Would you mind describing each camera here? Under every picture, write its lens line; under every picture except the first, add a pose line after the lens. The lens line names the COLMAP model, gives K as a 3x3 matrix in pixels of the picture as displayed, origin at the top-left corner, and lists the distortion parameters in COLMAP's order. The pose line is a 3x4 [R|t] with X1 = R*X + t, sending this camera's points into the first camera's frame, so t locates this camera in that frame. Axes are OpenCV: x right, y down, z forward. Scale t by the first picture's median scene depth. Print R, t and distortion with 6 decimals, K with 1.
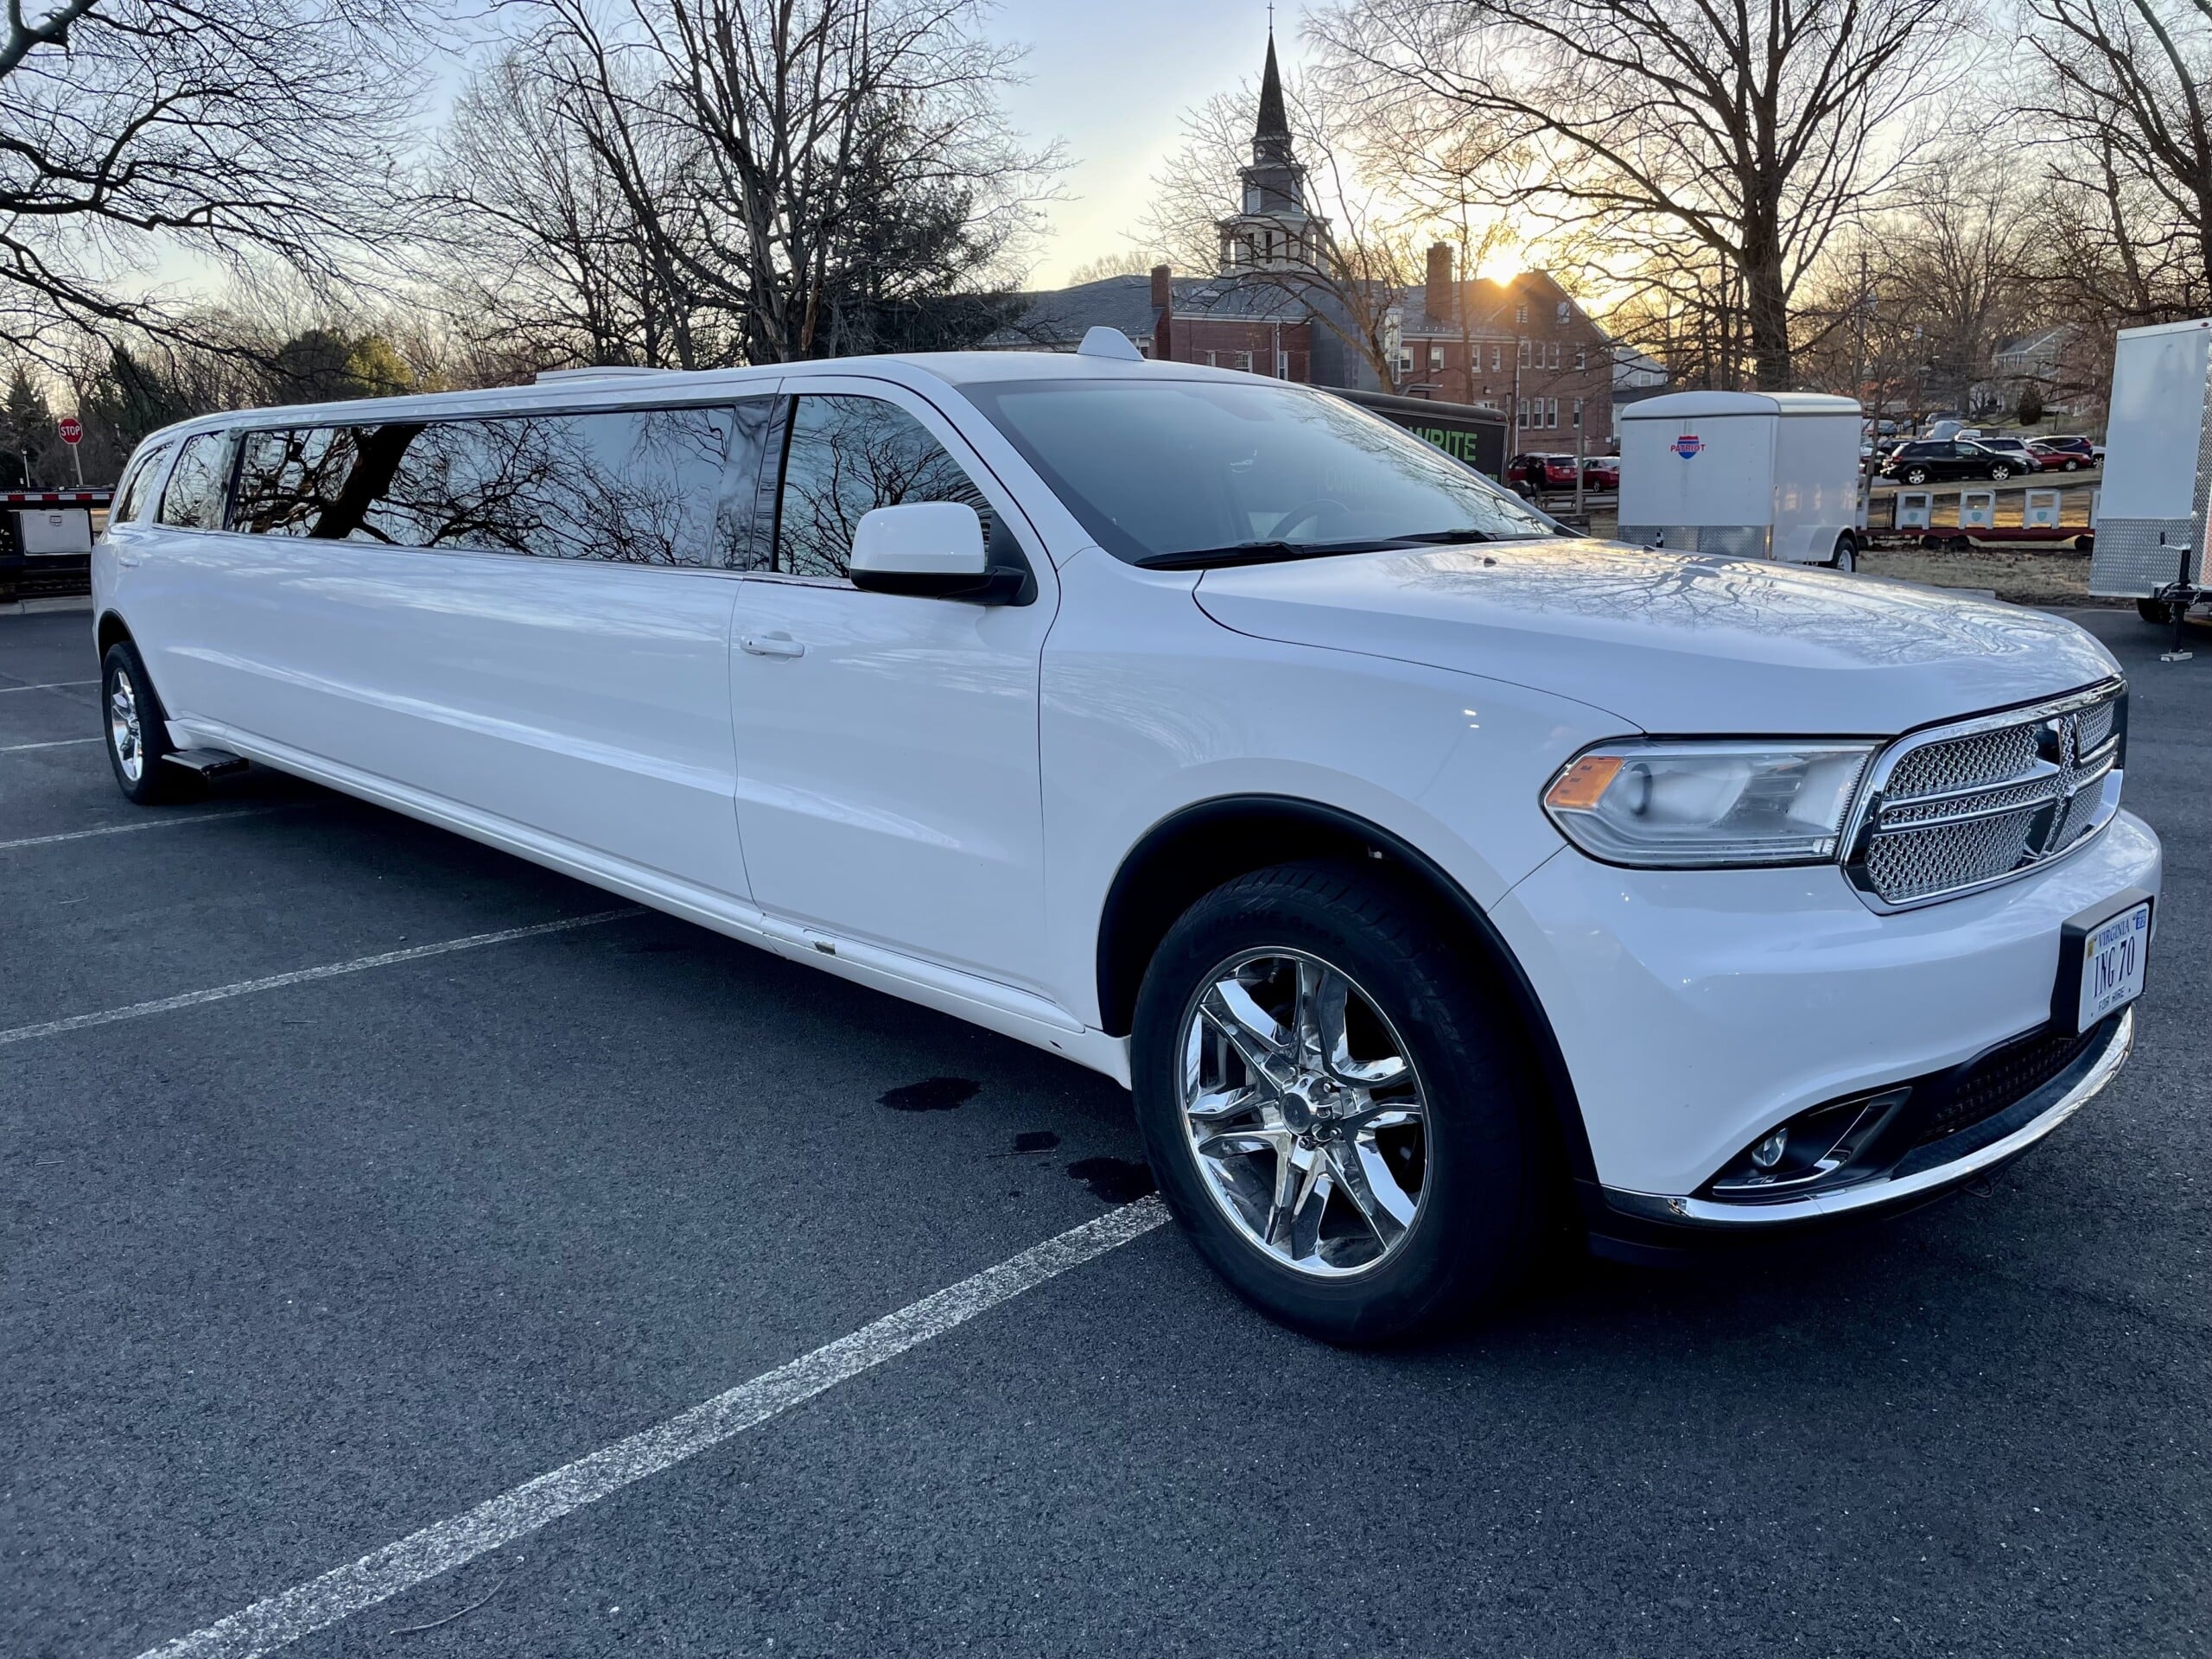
lens RADIAL K [[1657.2, 0, 1101.0], [0, 1657.2, 820.8], [0, 0, 1]] dist [0.046803, -0.075103]
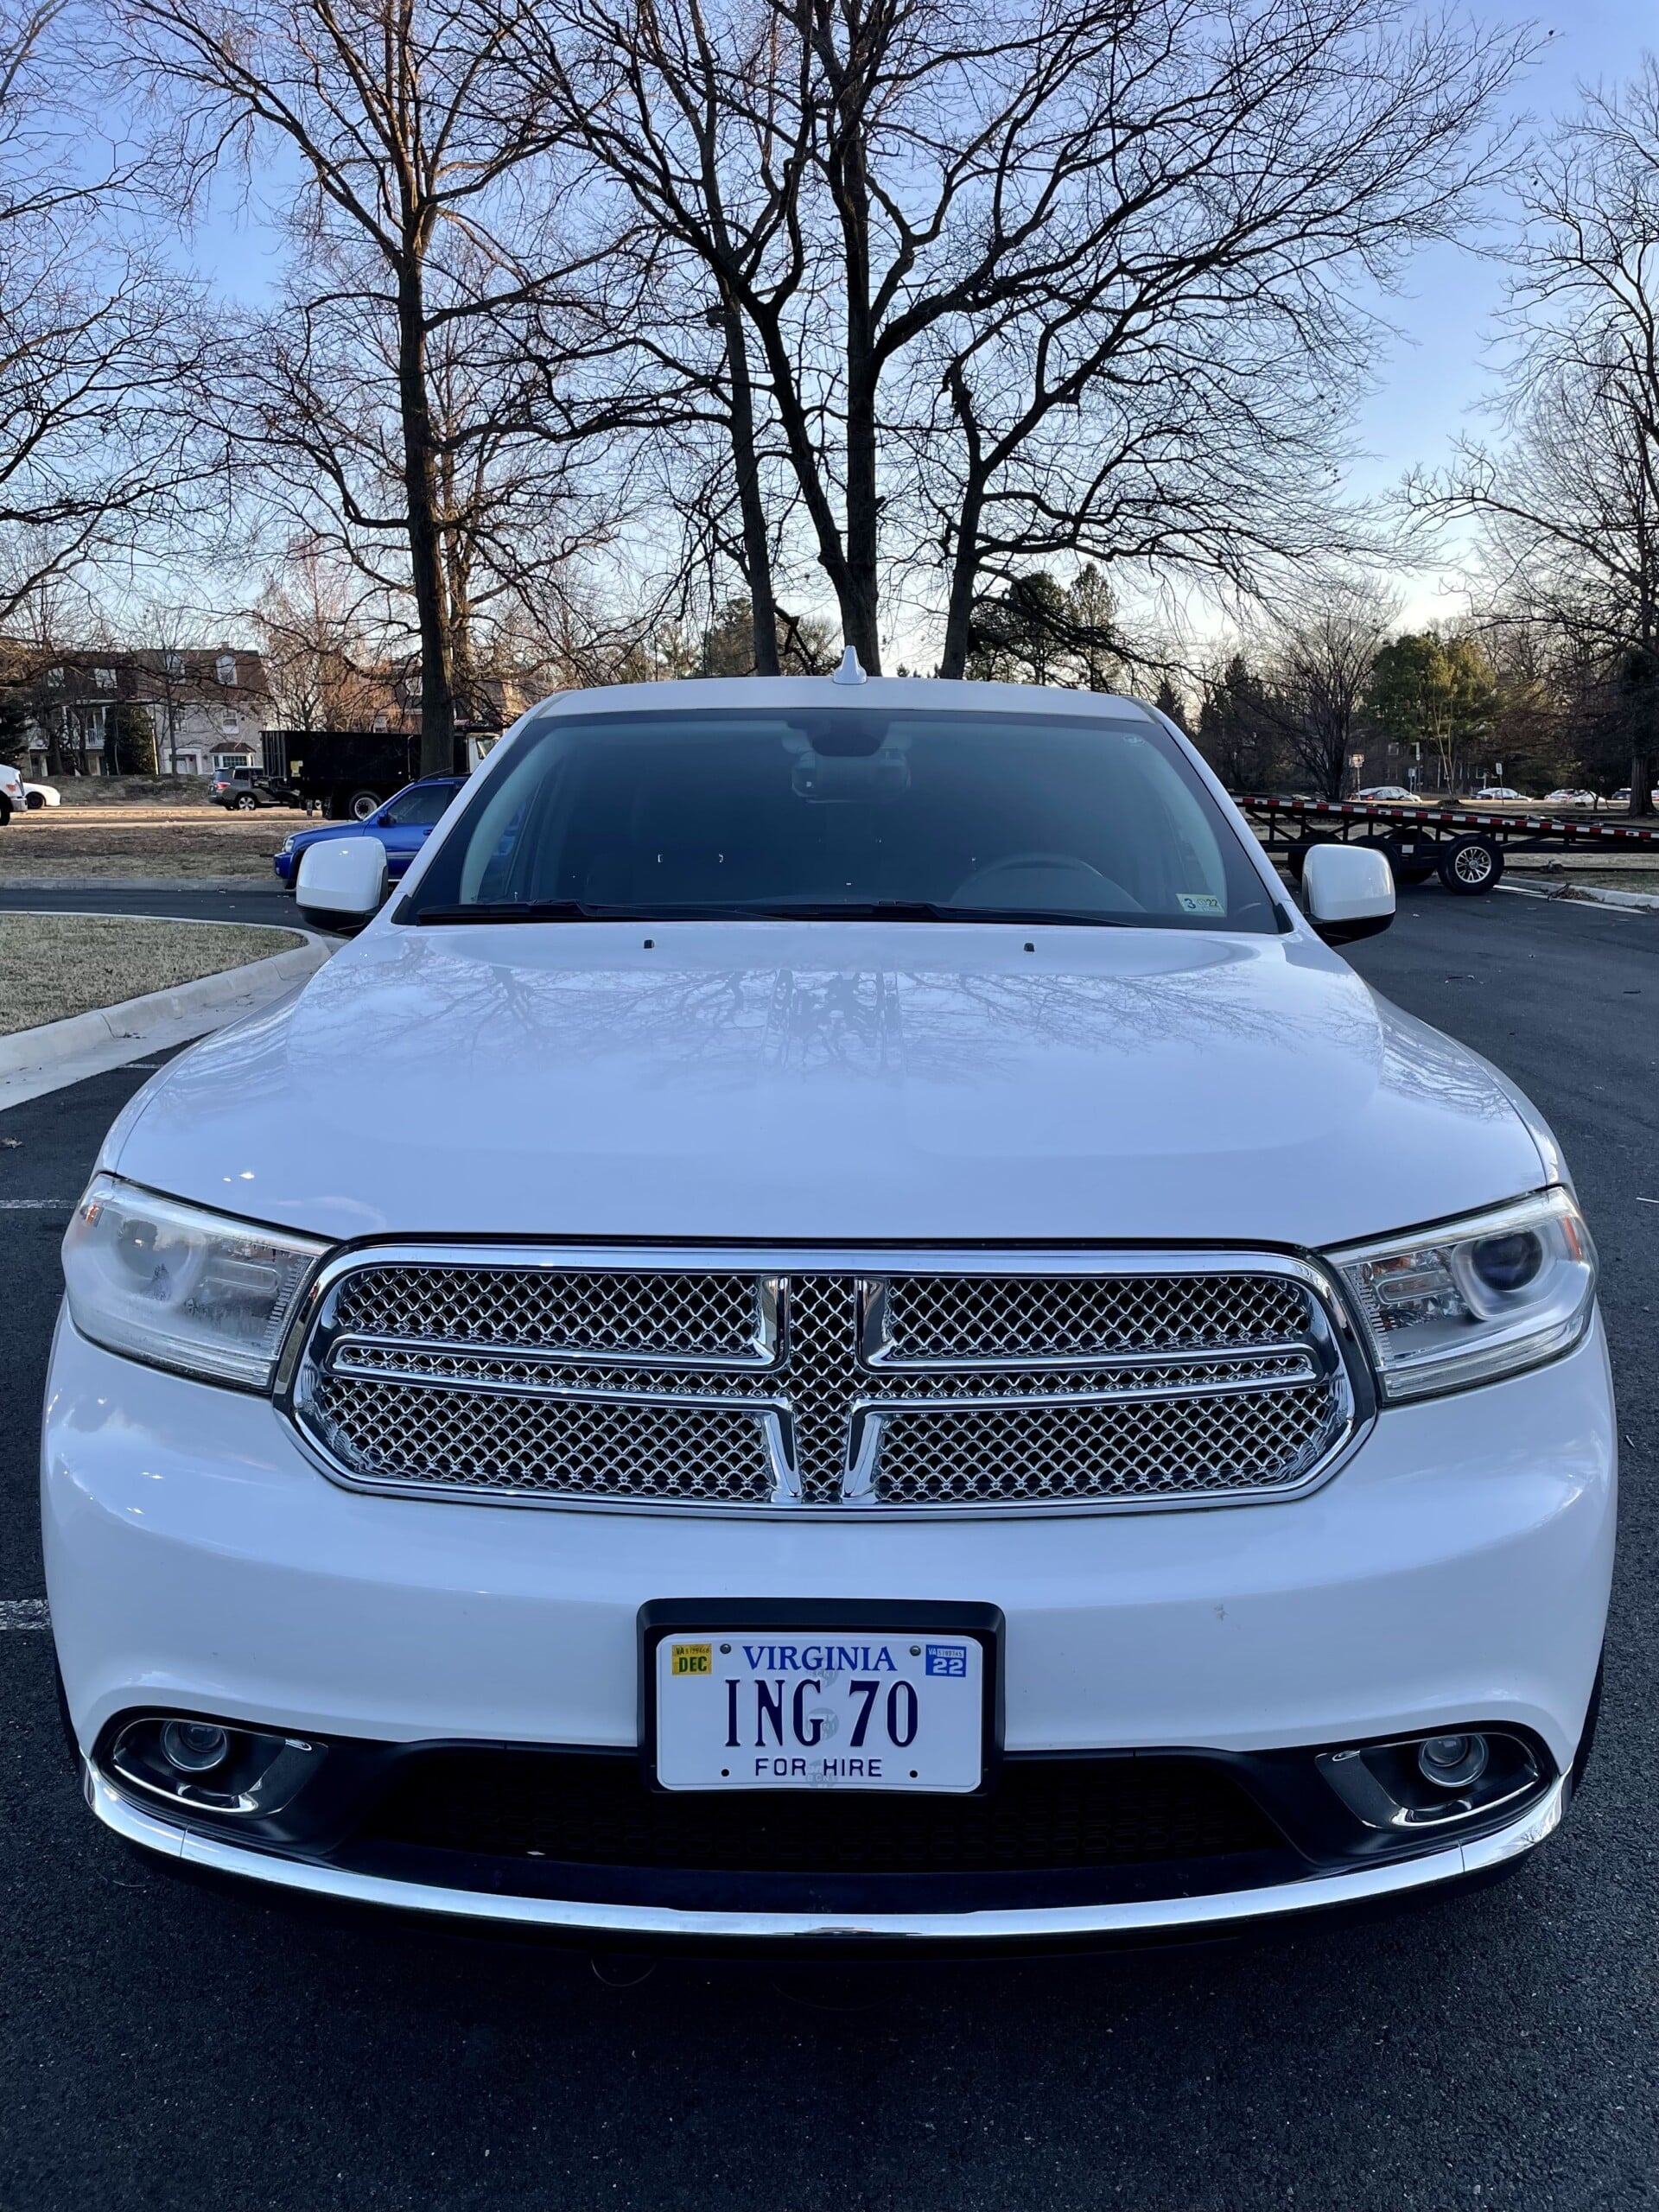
lens RADIAL K [[1657.2, 0, 829.5], [0, 1657.2, 1106.0], [0, 0, 1]] dist [0.046803, -0.075103]
pose [[0.727800, 0.137465, -0.671871, 0.103241], [-0.142828, 0.988605, 0.047550, -0.015777], [0.670751, 0.061355, 0.739140, 0.059782]]
